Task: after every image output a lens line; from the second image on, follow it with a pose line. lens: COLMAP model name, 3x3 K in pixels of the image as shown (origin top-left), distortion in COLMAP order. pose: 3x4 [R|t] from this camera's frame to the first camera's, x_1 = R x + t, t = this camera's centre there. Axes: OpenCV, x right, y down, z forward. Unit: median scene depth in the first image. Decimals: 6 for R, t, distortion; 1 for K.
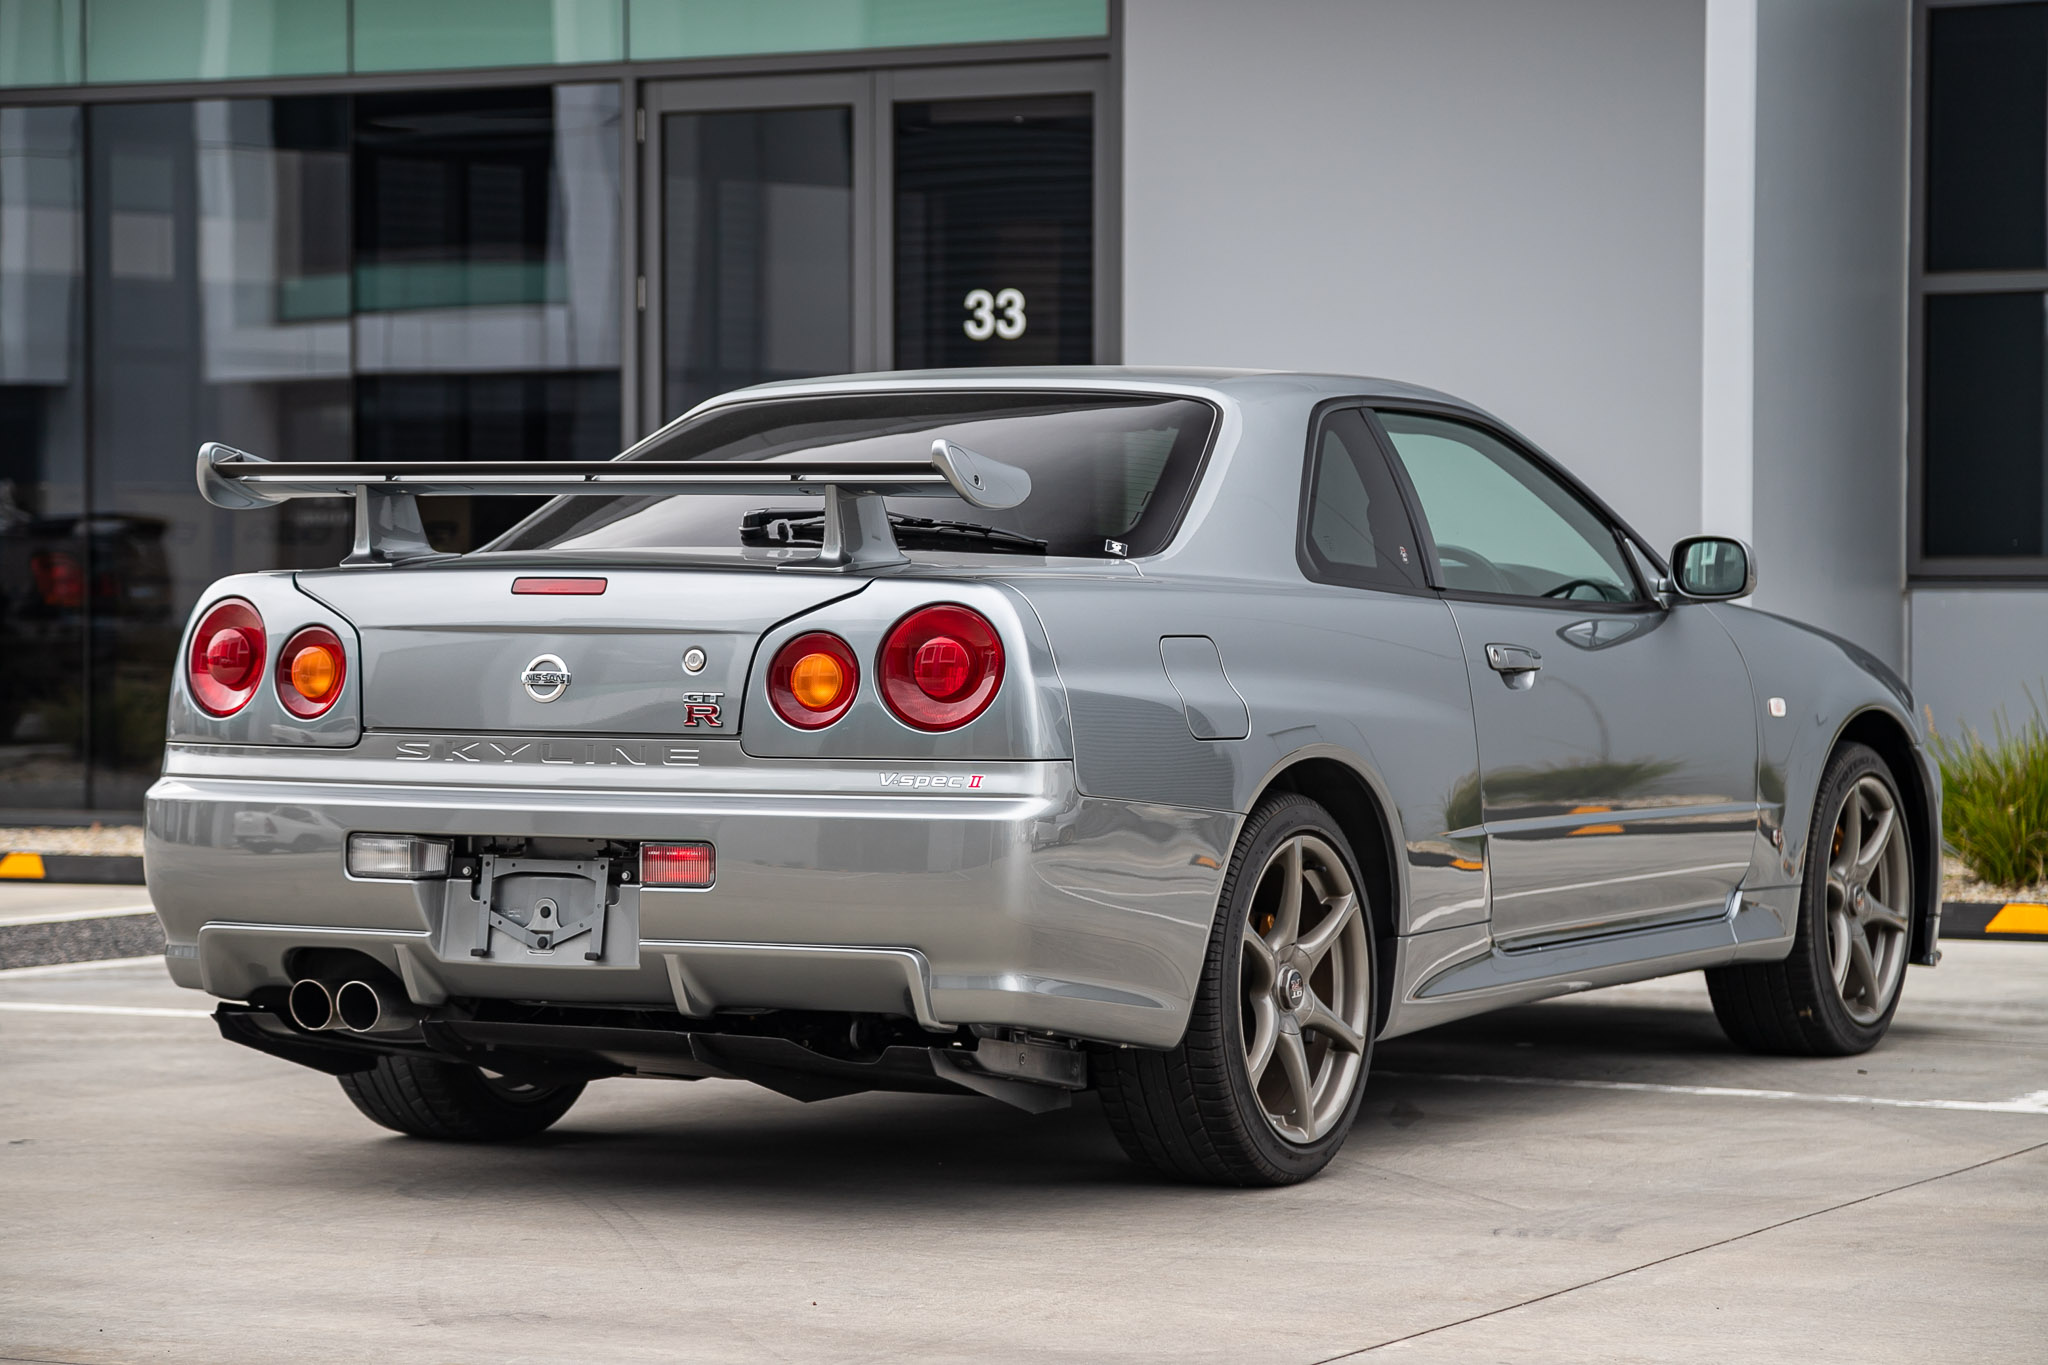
lens RADIAL K [[5802.1, 0, 1024.0], [0, 5802.1, 682.5], [0, 0, 1]] dist [0.295708, 0.819283]
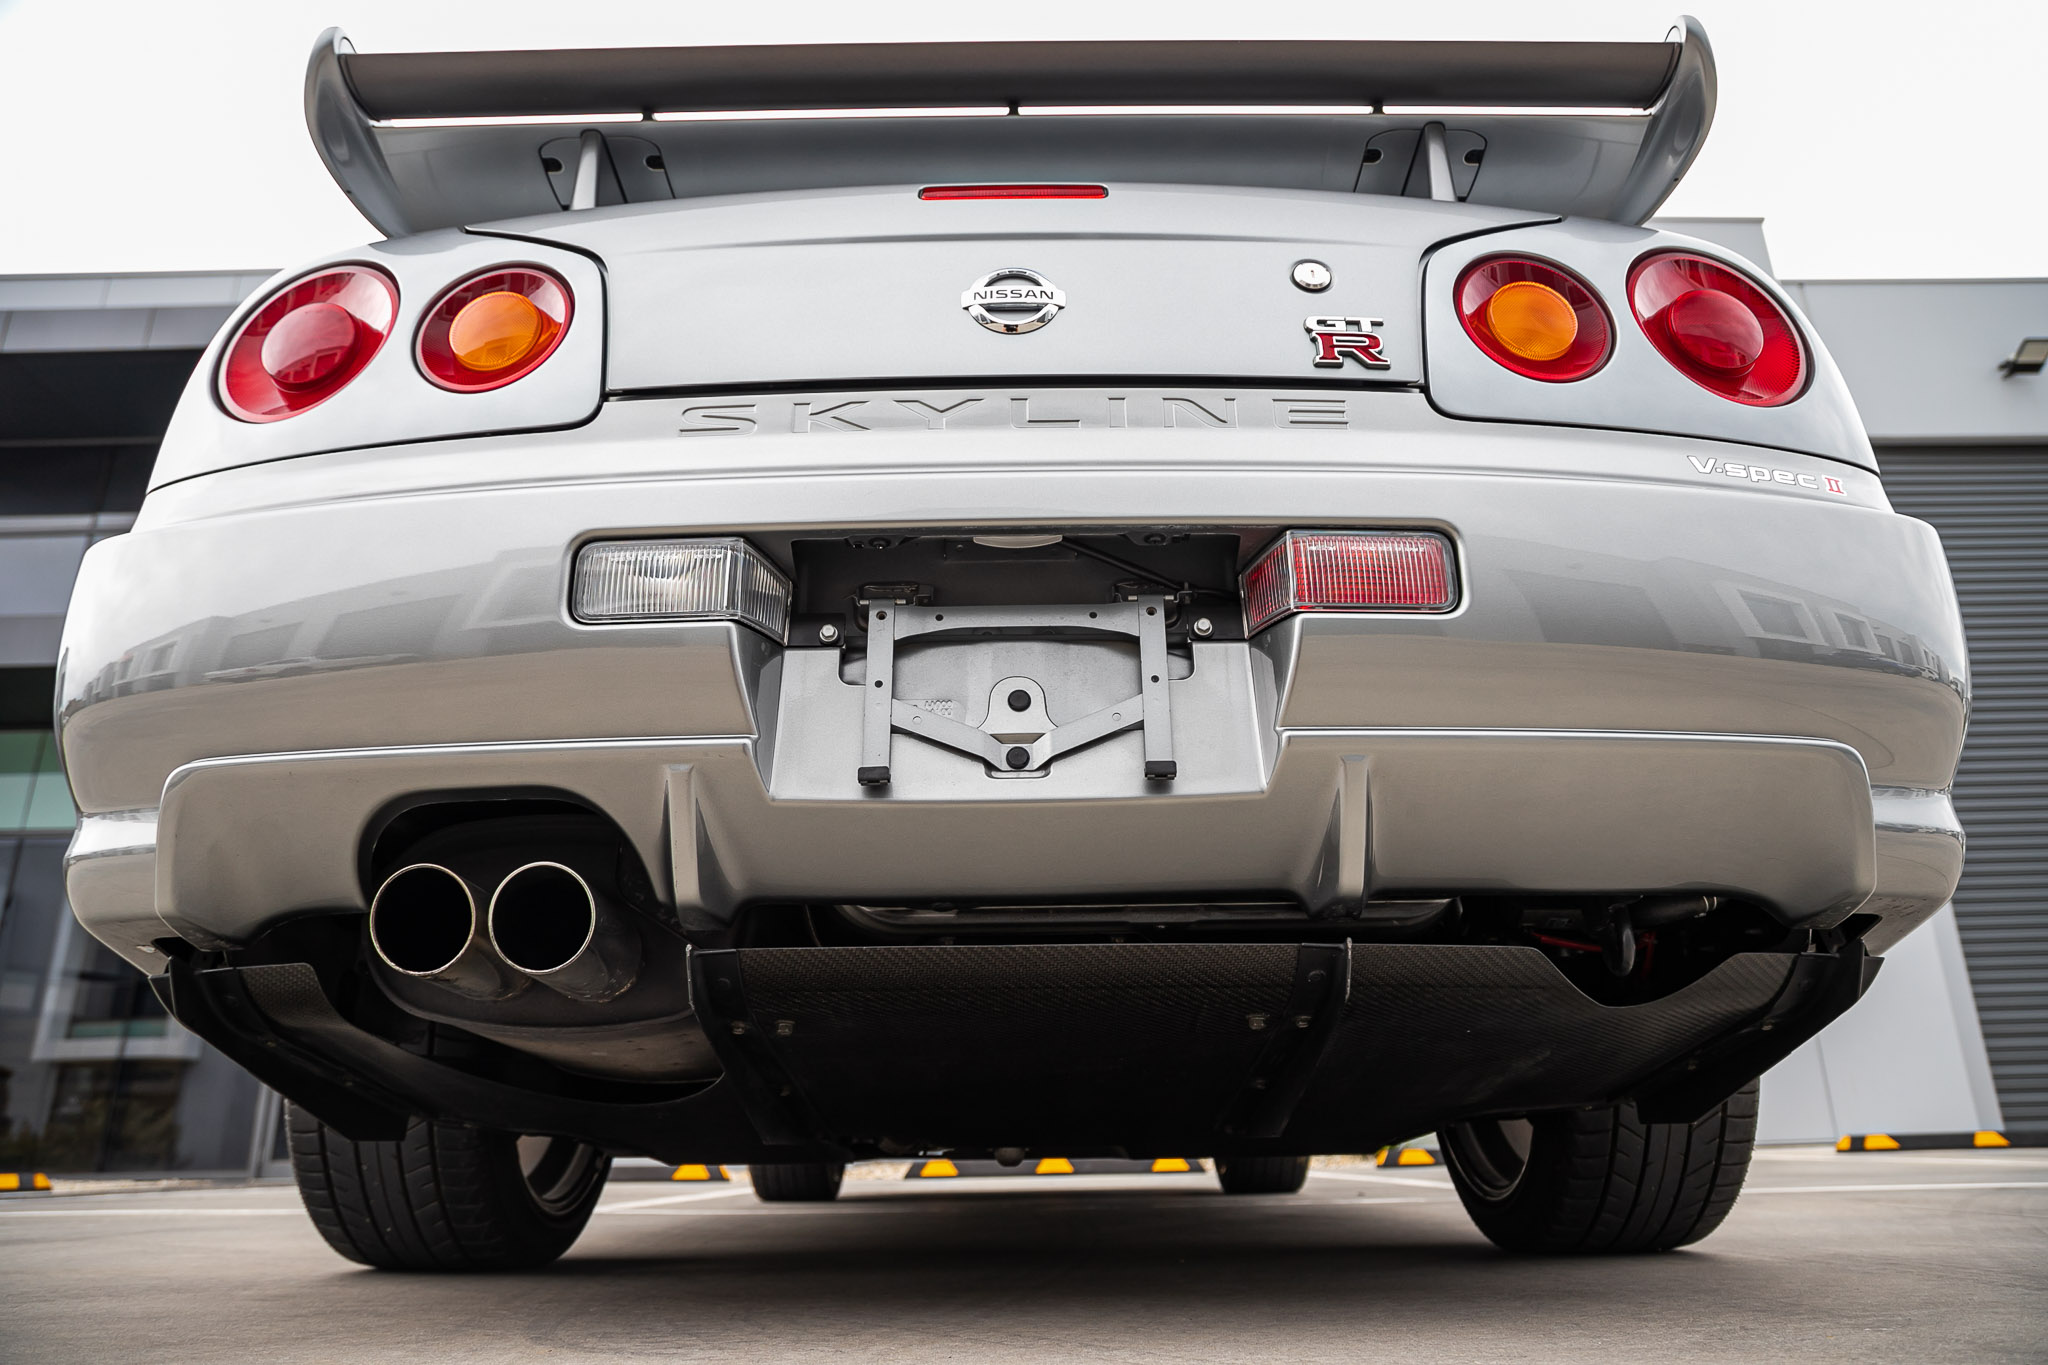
lens RADIAL K [[1364.0, 0, 1034.8], [0, 1364.0, 708.2], [0, 0, 1]] dist [-0.073957, 0.064097]
pose [[0.881303, 0.134380, 0.453043, -0.133000], [0.028276, 0.942001, -0.334417, 0.078513], [-0.471706, 0.307533, 0.826388, 0.902707]]
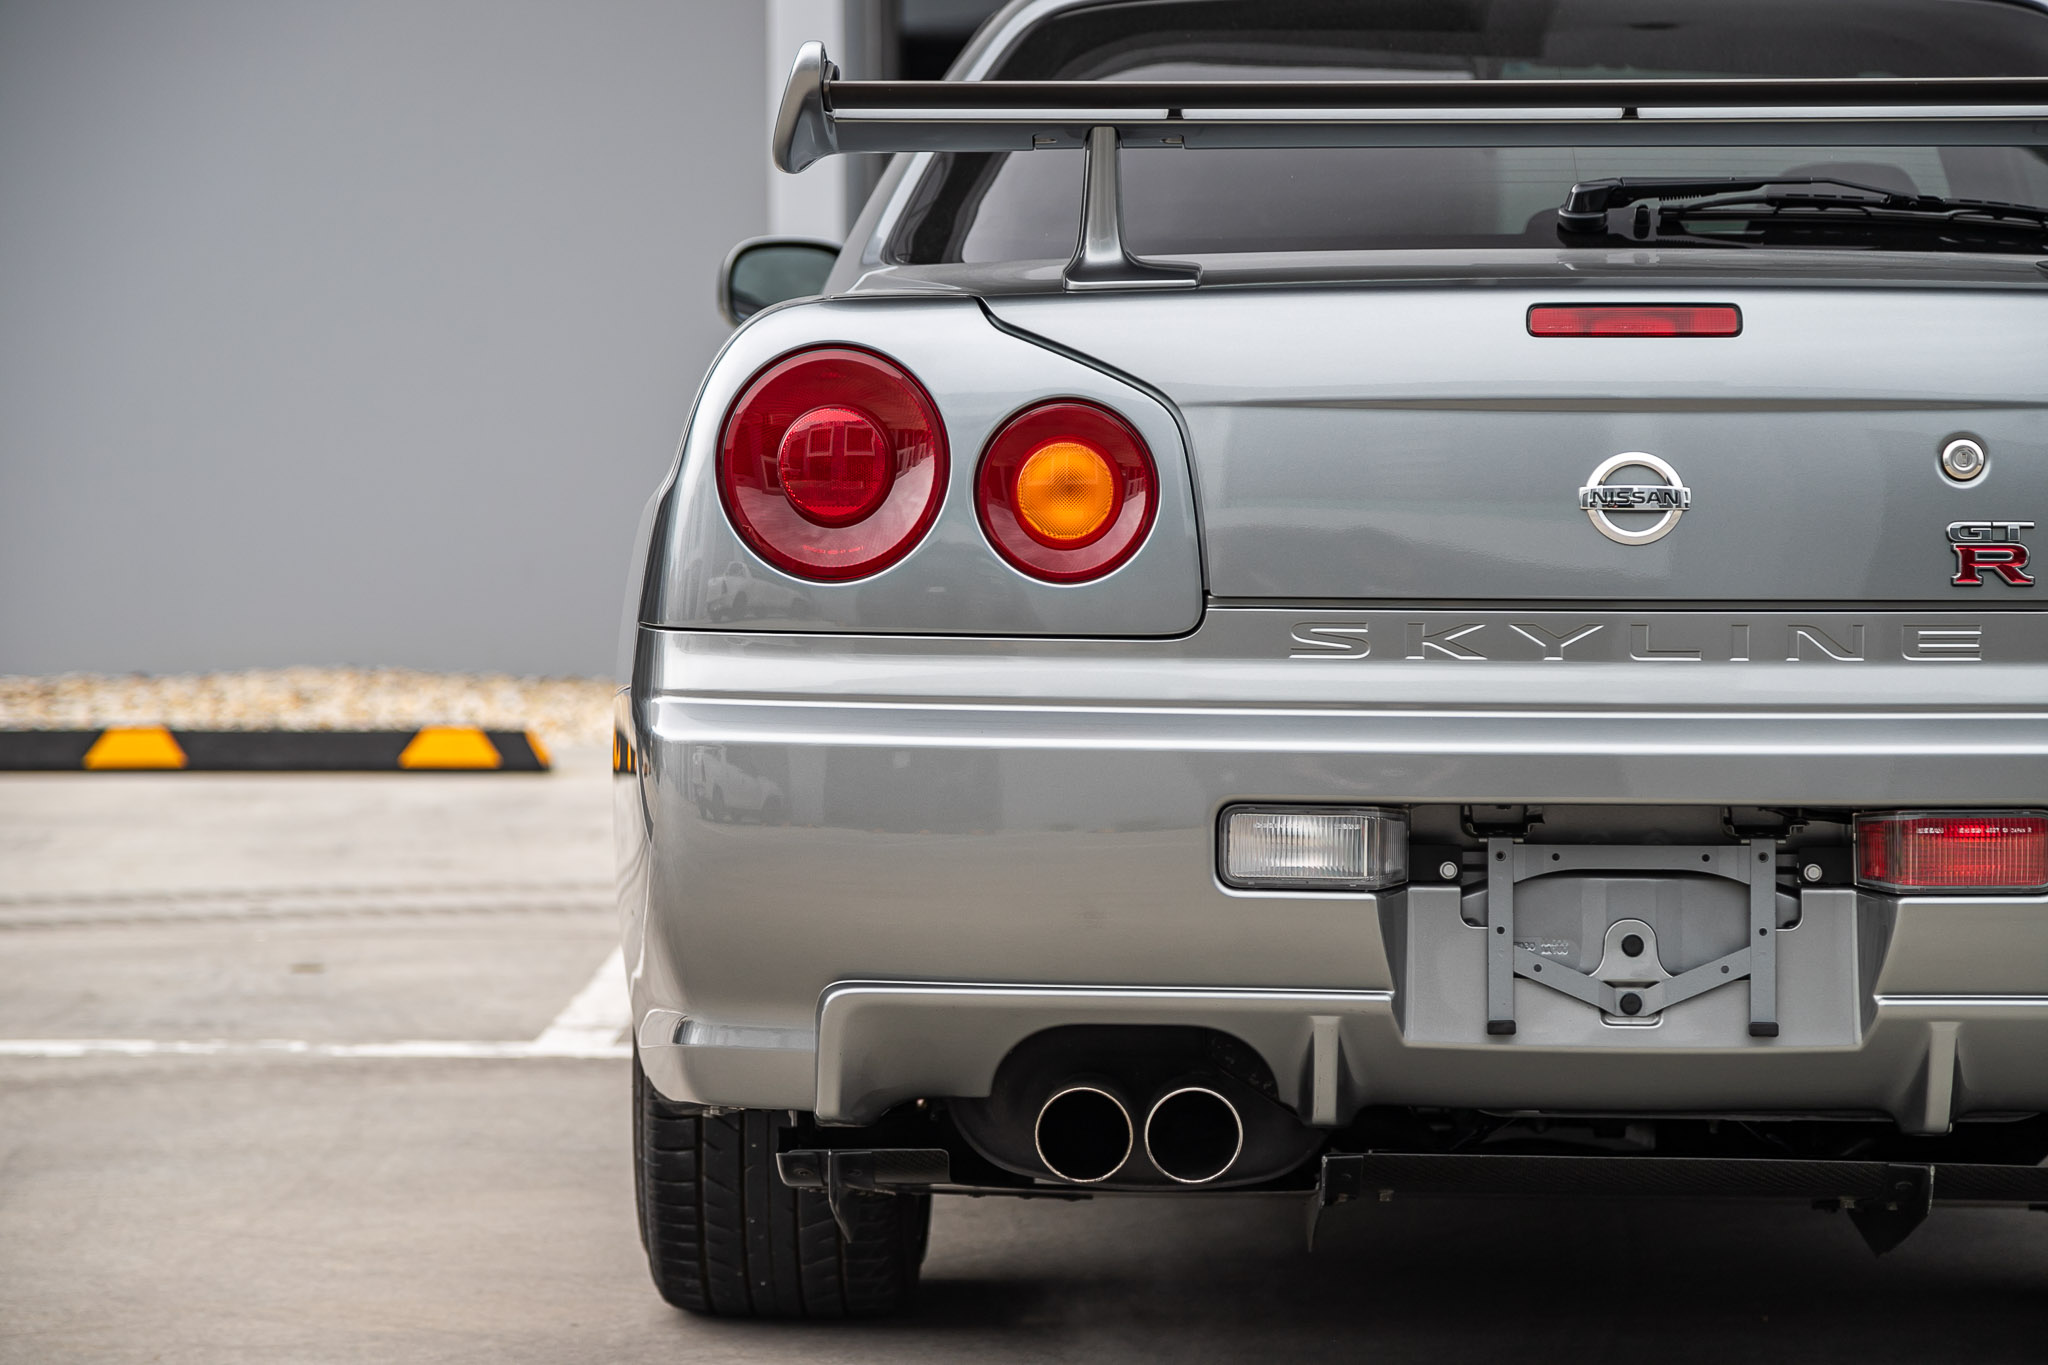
lens RADIAL K [[5802.1, 0, 1024.0], [0, 5802.1, 682.5], [0, 0, 1]] dist [0.295708, 0.819283]
pose [[0.897837, -0.030438, 0.439275, -0.360016], [0.010355, 0.998792, 0.048043, -0.009838], [-0.440206, -0.038586, 0.897067, 0.554289]]
